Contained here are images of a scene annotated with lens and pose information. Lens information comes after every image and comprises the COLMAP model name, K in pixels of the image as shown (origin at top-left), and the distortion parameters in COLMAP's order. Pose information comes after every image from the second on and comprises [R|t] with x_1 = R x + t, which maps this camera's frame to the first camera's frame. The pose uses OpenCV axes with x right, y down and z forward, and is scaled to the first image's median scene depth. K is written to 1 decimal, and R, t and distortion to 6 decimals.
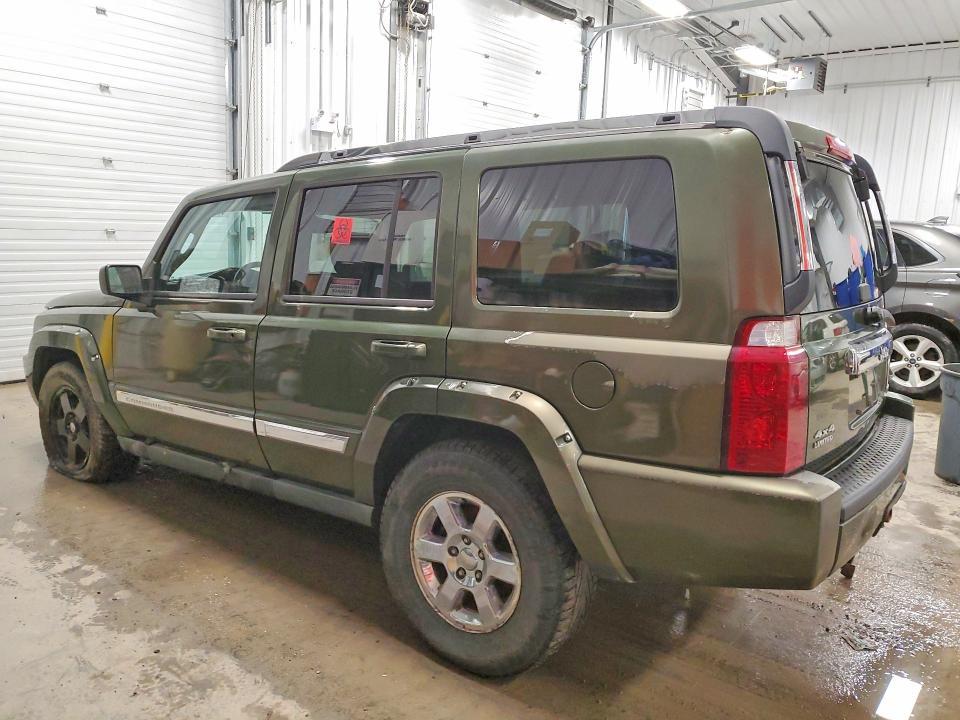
lens RADIAL K [[741.1, 0, 478.8], [0, 741.1, 358.3], [0, 0, 1]] dist [0.009559, 0.011542]
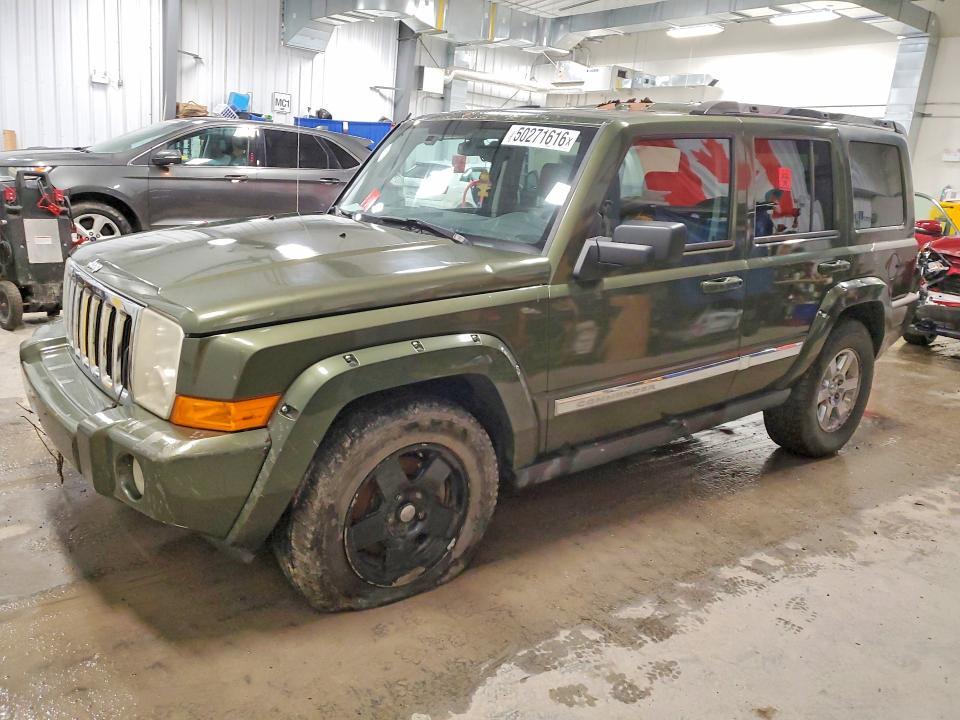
lens RADIAL K [[741.1, 0, 478.9], [0, 741.1, 360.8], [0, 0, 1]] dist [0.009559, 0.011542]
pose [[0.292064, -0.289090, 0.911661, -1.448717], [0.121042, 0.956731, 0.264604, -0.255074], [-0.948708, 0.033067, 0.314419, 1.054875]]
